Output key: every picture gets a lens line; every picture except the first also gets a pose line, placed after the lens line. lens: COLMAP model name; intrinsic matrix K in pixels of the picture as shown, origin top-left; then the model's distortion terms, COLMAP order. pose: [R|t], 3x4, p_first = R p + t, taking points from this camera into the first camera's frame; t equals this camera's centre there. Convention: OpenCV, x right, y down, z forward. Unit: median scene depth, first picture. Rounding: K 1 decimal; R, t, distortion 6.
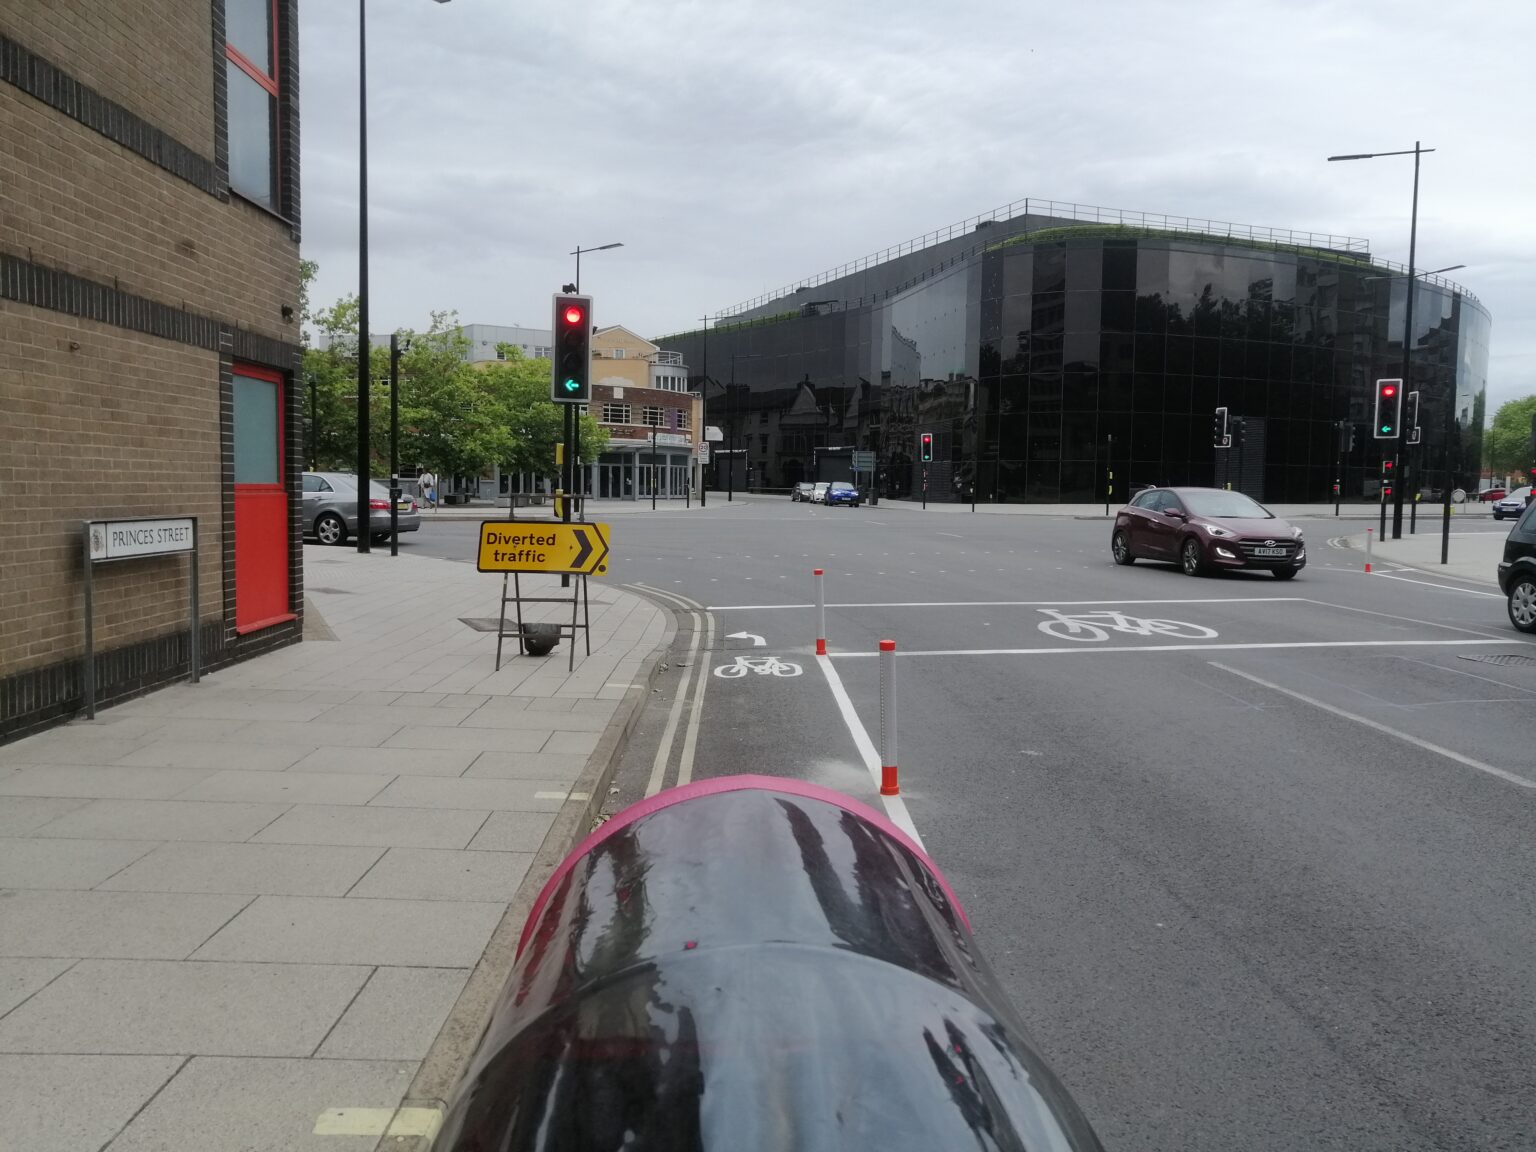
lens RADIAL K [[1107.3, 0, 768.0], [0, 1107.3, 576.0], [0, 0, 1]] dist [-0.005158, 0.006877]
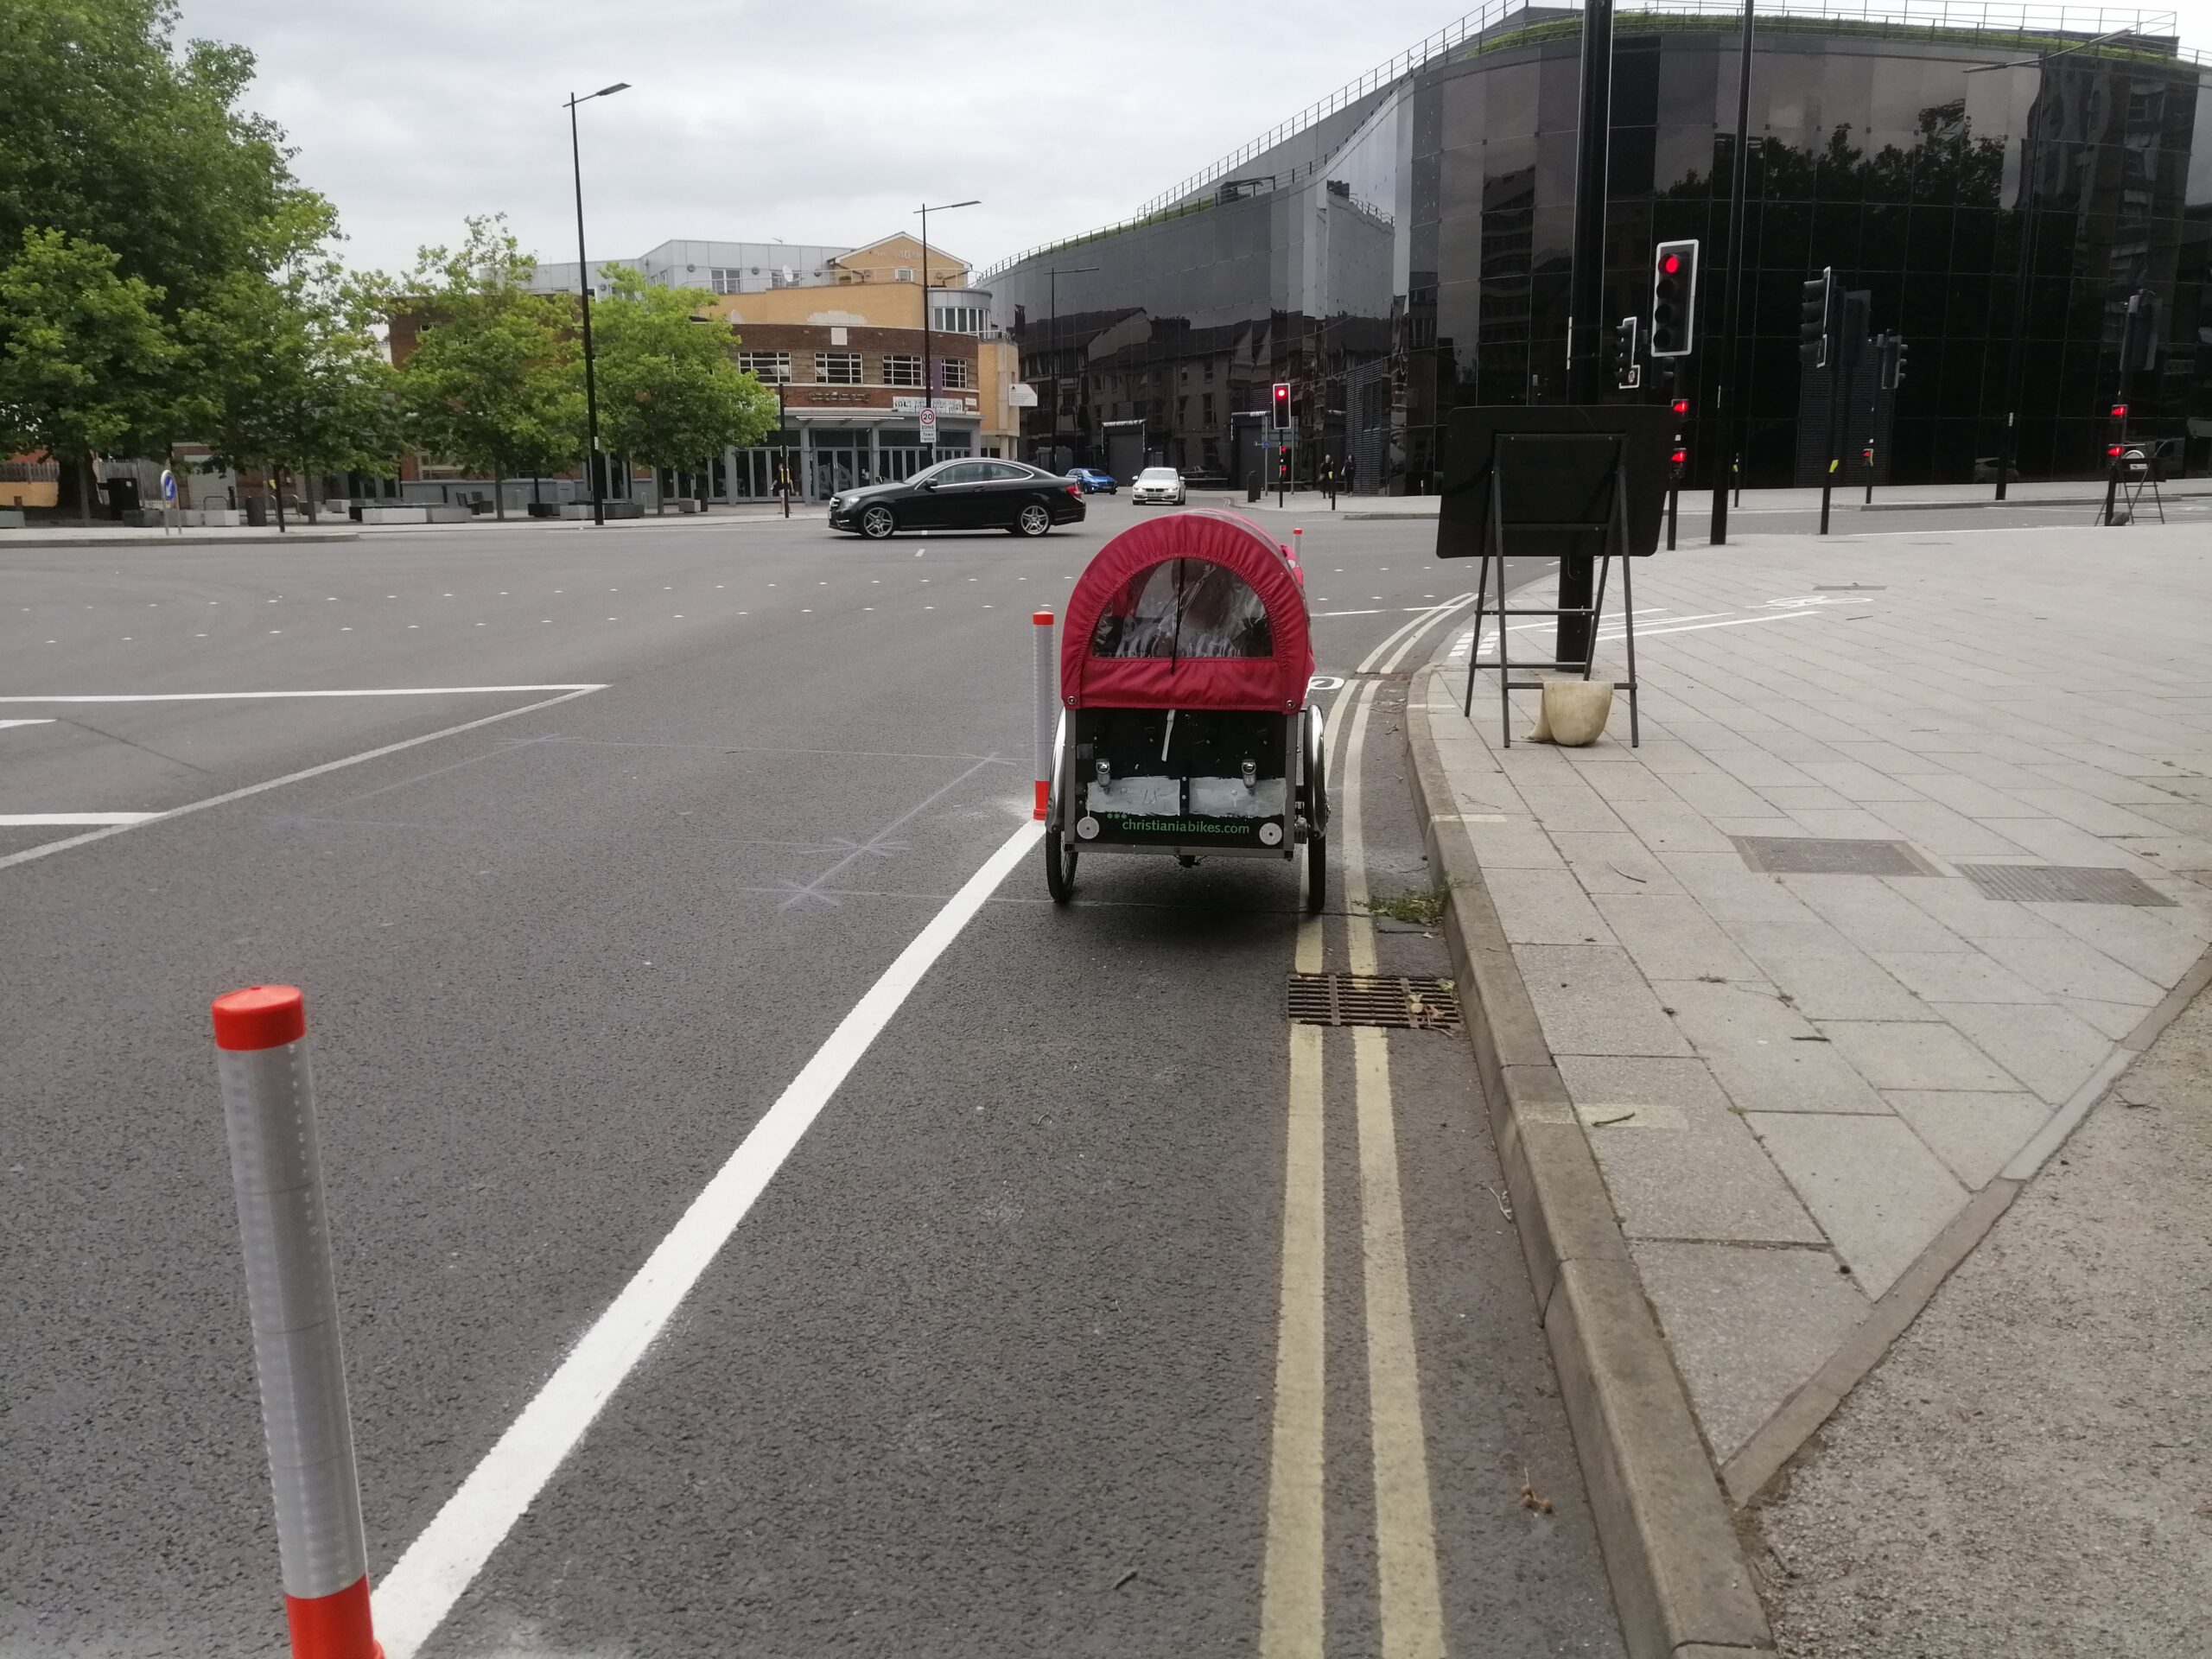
lens RADIAL K [[1594.6, 0, 1106.0], [0, 1594.6, 829.5], [0, 0, 1]] dist [-0.005158, 0.006877]
pose [[0.988114, 0.008670, -0.153481, 0.164500], [0.011955, 0.991051, 0.132951, -0.000052], [0.153260, -0.133206, 0.979167, 0.062867]]
